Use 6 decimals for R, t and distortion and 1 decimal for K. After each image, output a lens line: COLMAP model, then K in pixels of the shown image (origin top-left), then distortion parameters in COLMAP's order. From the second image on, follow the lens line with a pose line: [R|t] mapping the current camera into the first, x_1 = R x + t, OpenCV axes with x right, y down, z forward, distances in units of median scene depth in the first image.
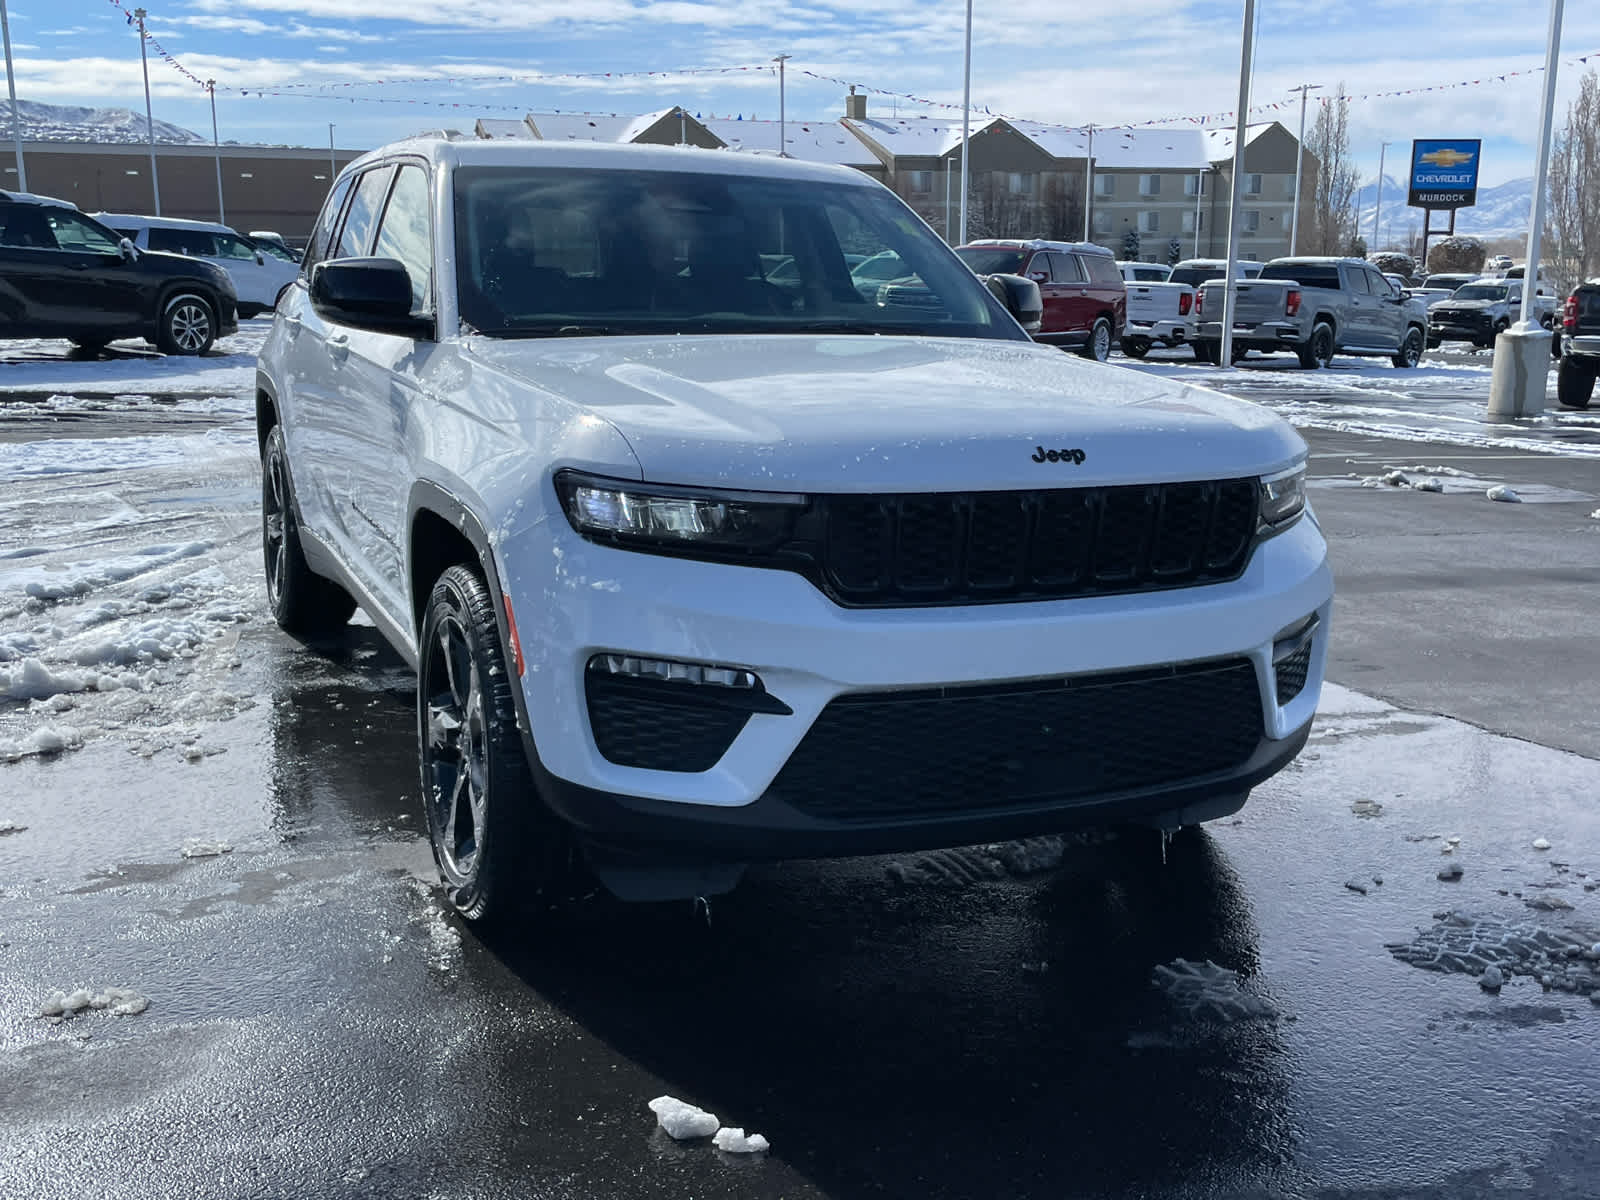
lens RADIAL K [[1631.1, 0, 829.9], [0, 1631.1, 580.0], [0, 0, 1]] dist [0.097380, -0.153034]
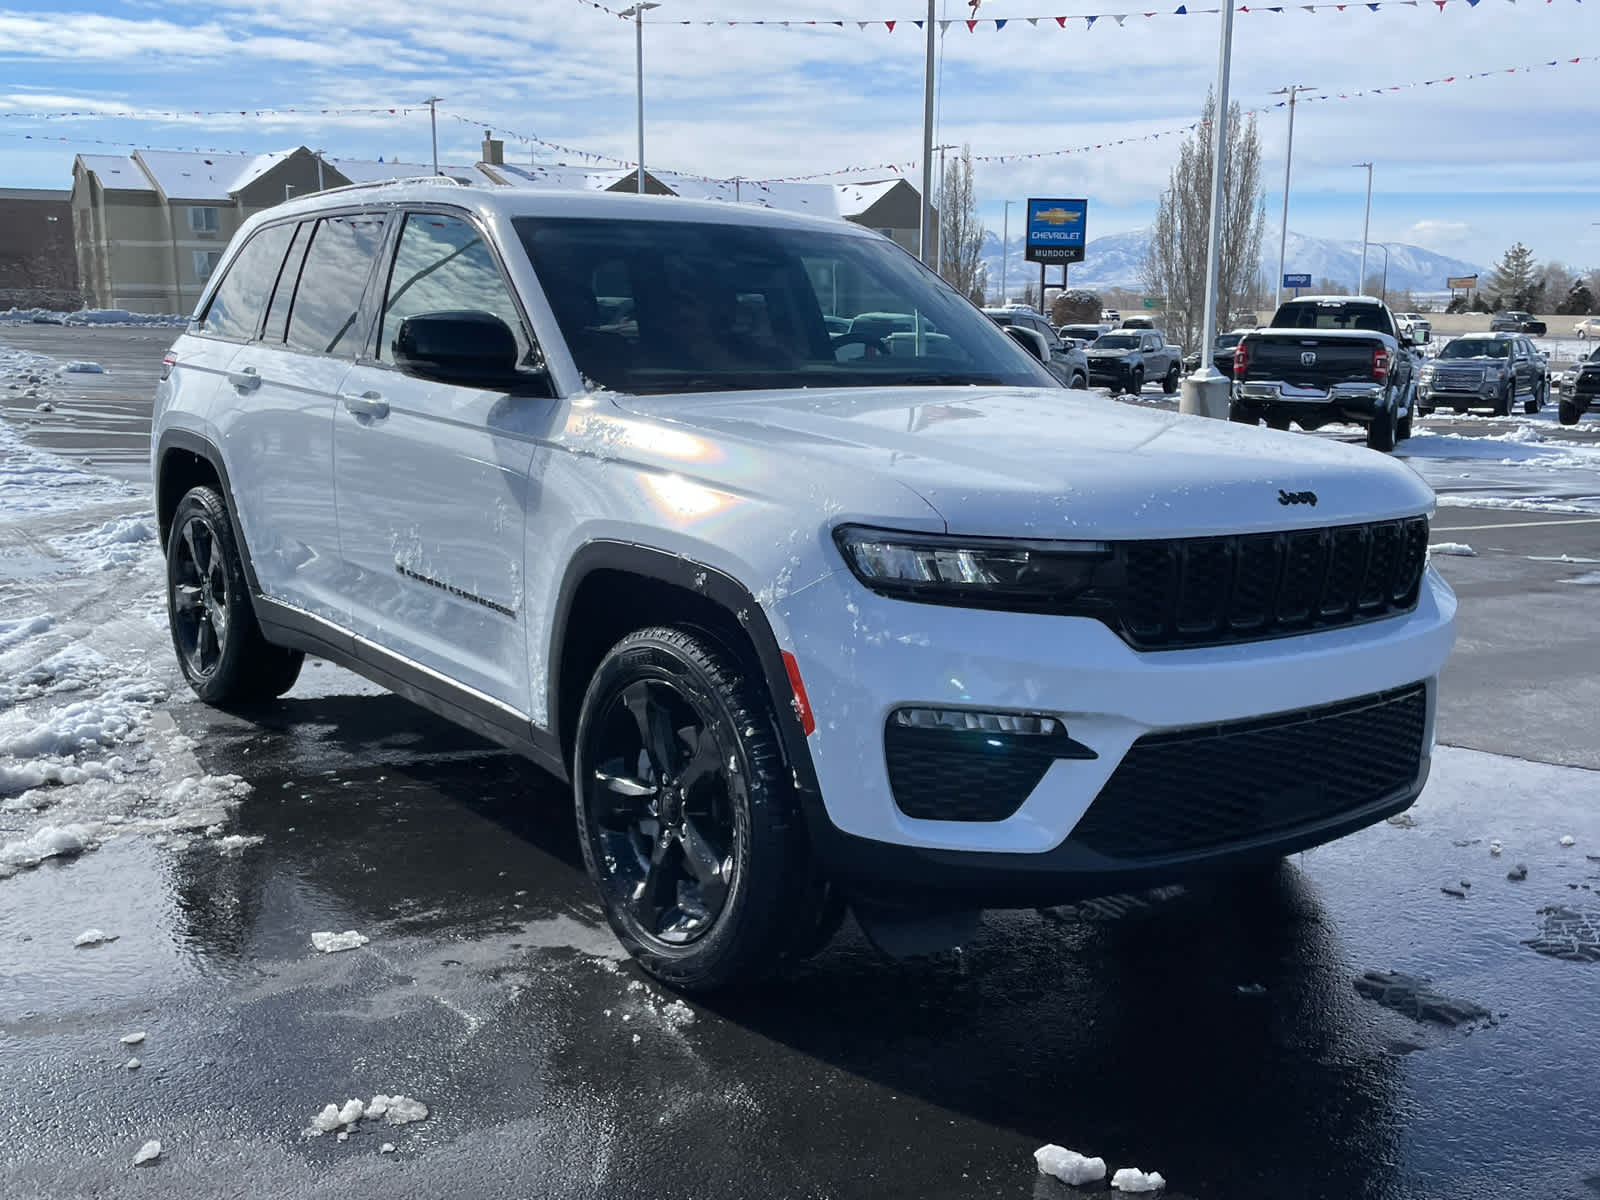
lens RADIAL K [[1624.4, 0, 830.1], [0, 1624.4, 602.8], [0, 0, 1]] dist [0.111109, -0.162430]
pose [[0.975094, -0.037546, 0.218592, -0.245228], [0.040695, 0.999122, -0.009918, -0.006777], [-0.218028, 0.018567, 0.975766, 0.025085]]
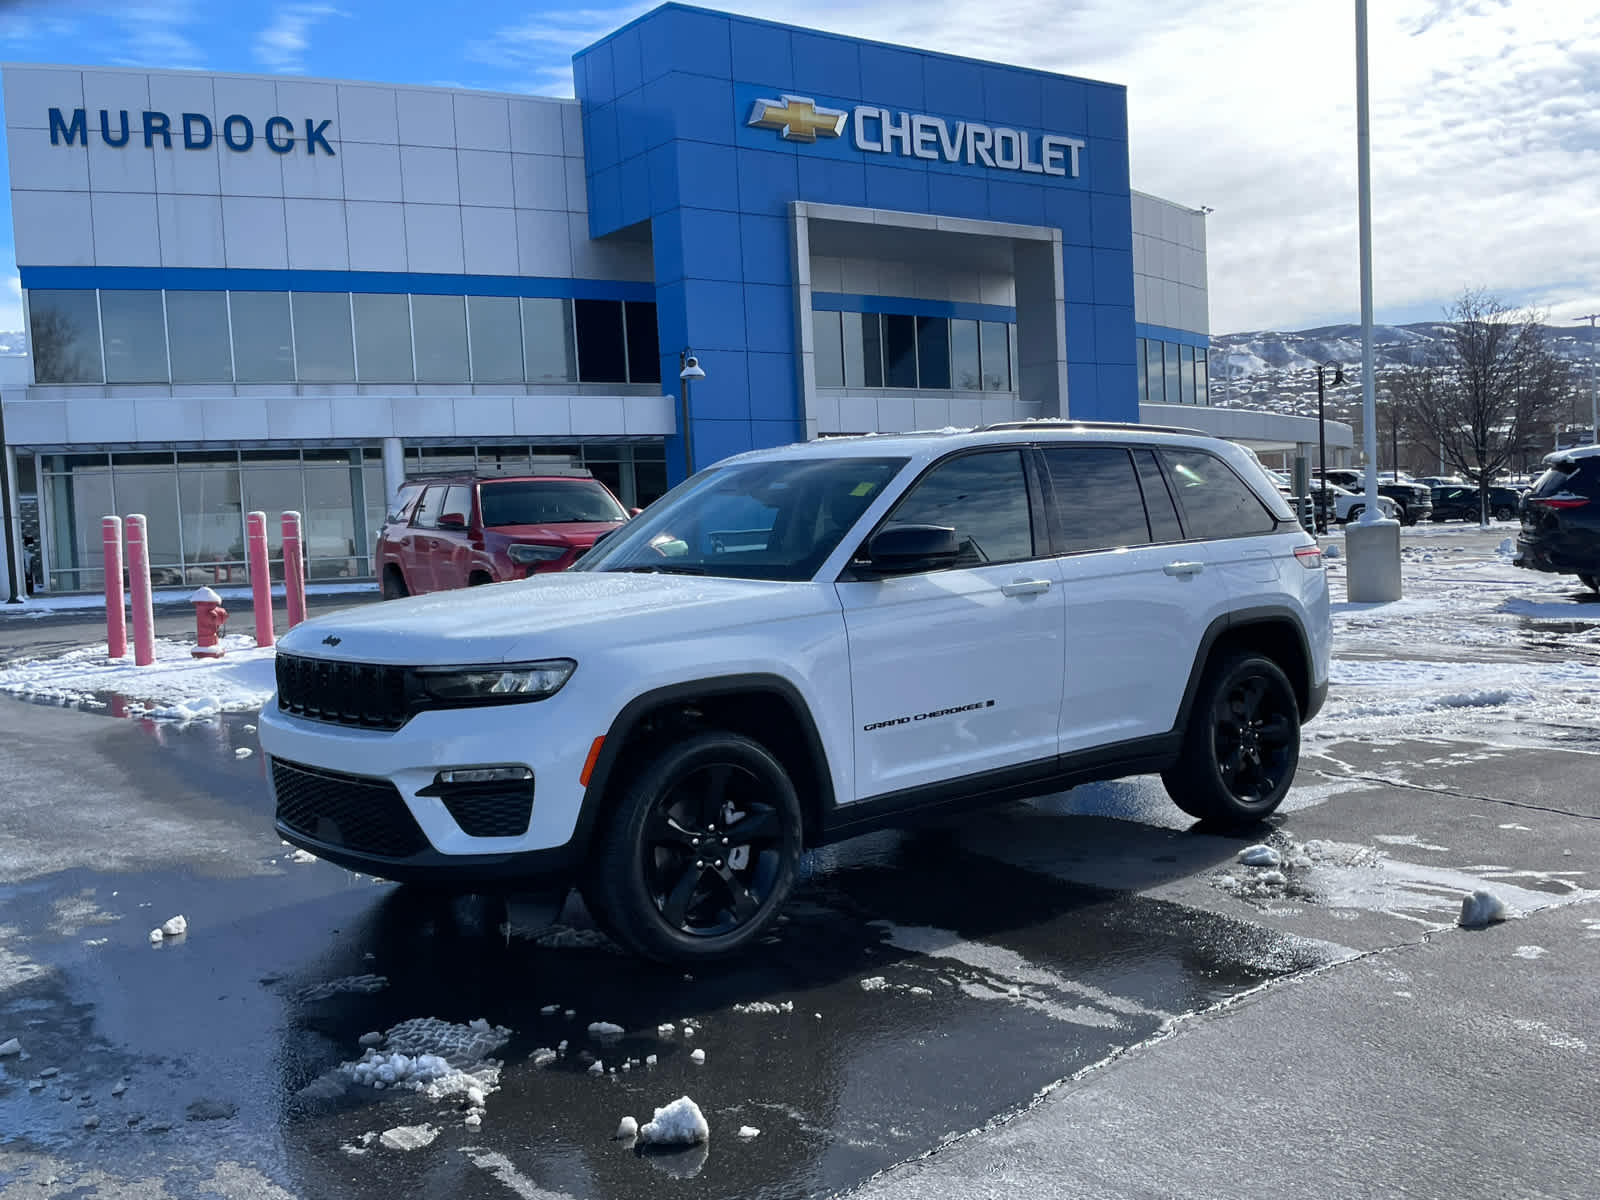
lens RADIAL K [[1623.0, 0, 819.9], [0, 1623.0, 626.3], [0, 0, 1]] dist [0.127447, -0.208462]
pose [[0.264229, 0.036387, -0.963773, 1.267241], [-0.144744, 0.989466, -0.002326, -0.105203], [0.953537, 0.140115, 0.266712, 0.666572]]
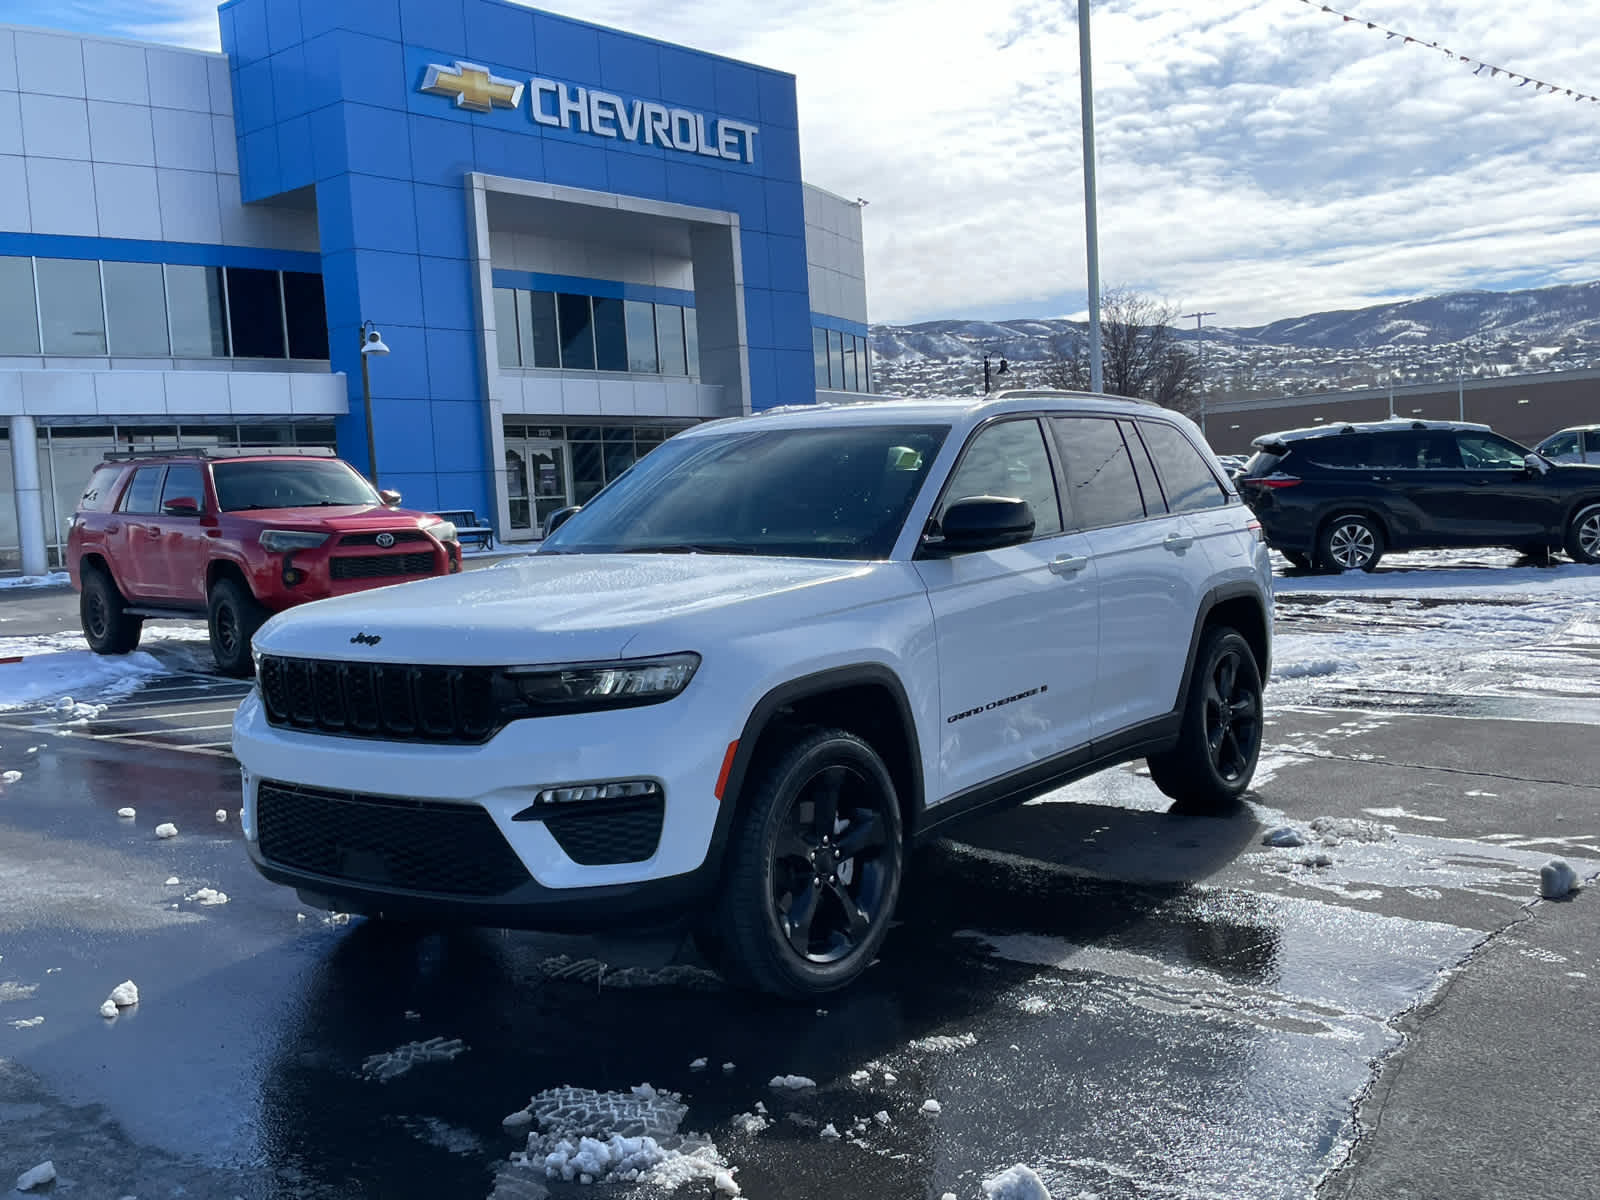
lens RADIAL K [[1624.4, 0, 830.1], [0, 1624.4, 602.8], [0, 0, 1]] dist [0.111109, -0.162430]
pose [[0.476564, 0.022956, -0.878840, 1.040587], [-0.118476, 0.992217, -0.038328, -0.065011], [0.871120, 0.122387, 0.475575, 0.429402]]
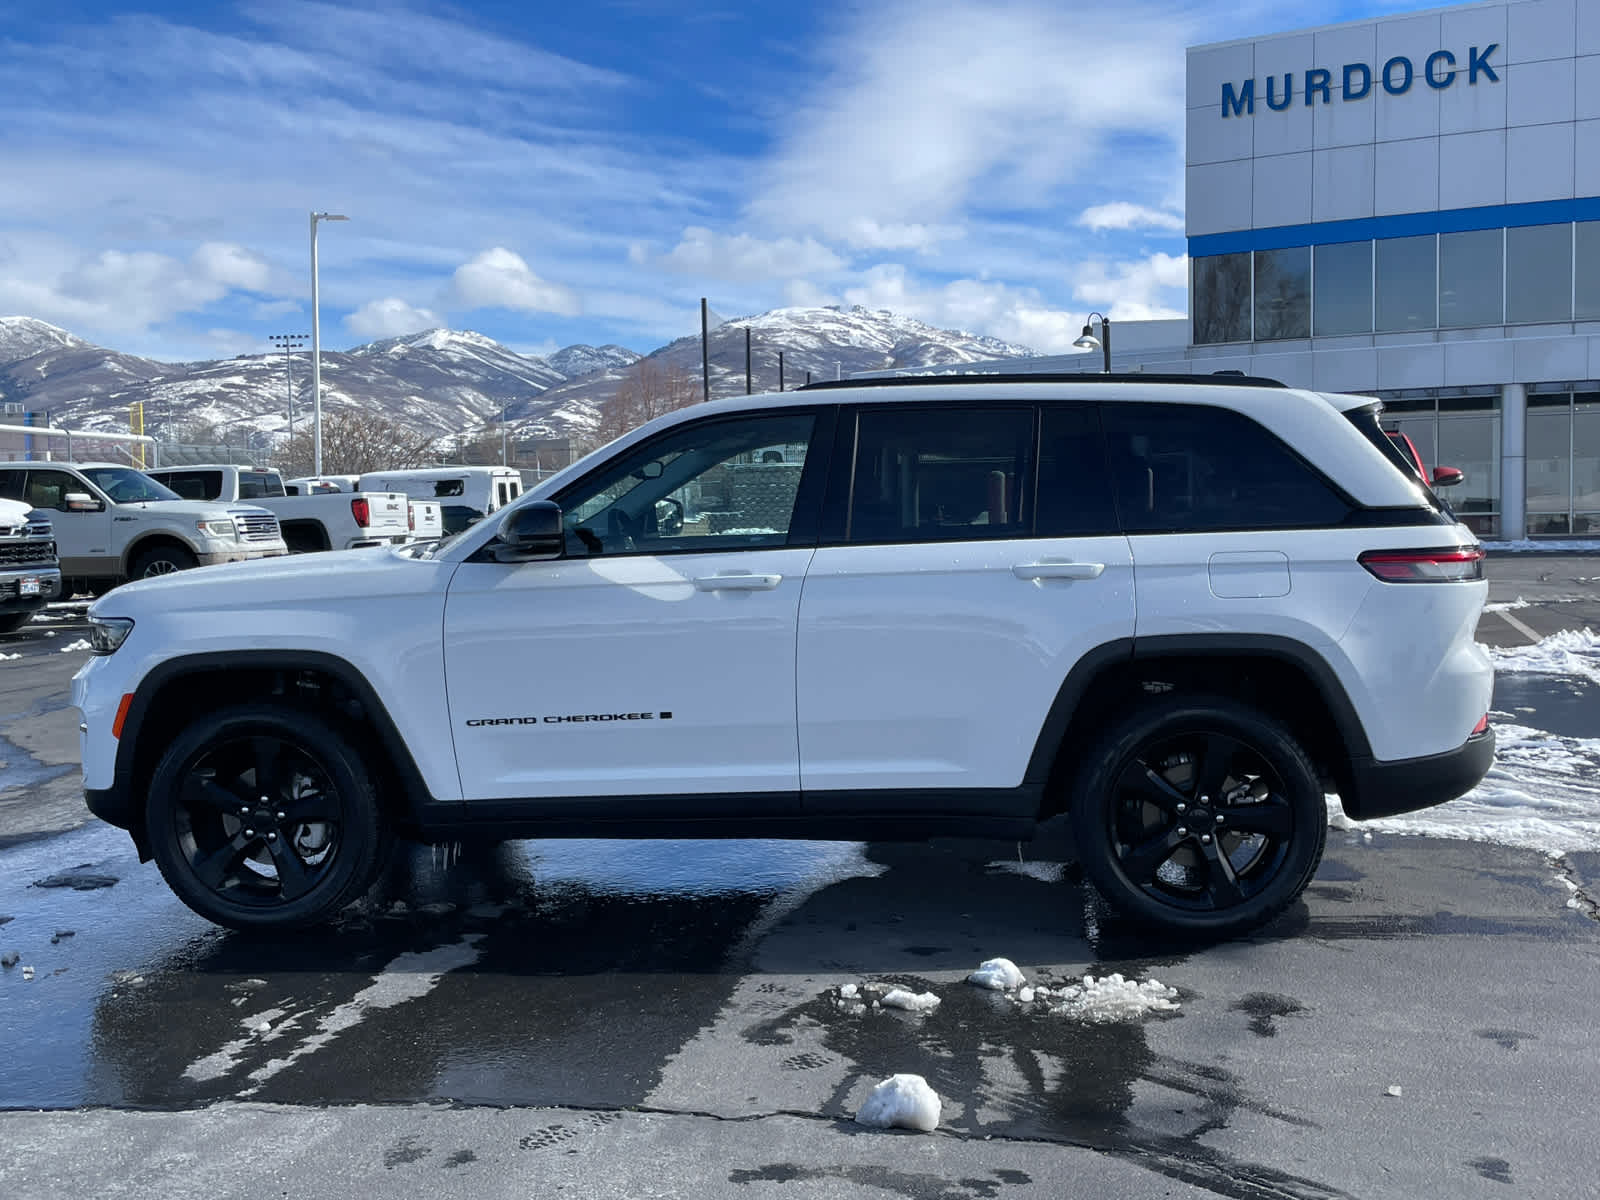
lens RADIAL K [[1624.4, 0, 830.1], [0, 1624.4, 602.8], [0, 0, 1]] dist [0.111109, -0.162430]
pose [[-0.520539, 0.042360, -0.852787, 0.934146], [-0.158190, 0.976693, 0.145074, -0.319140], [0.839056, 0.210419, -0.501706, 1.781911]]
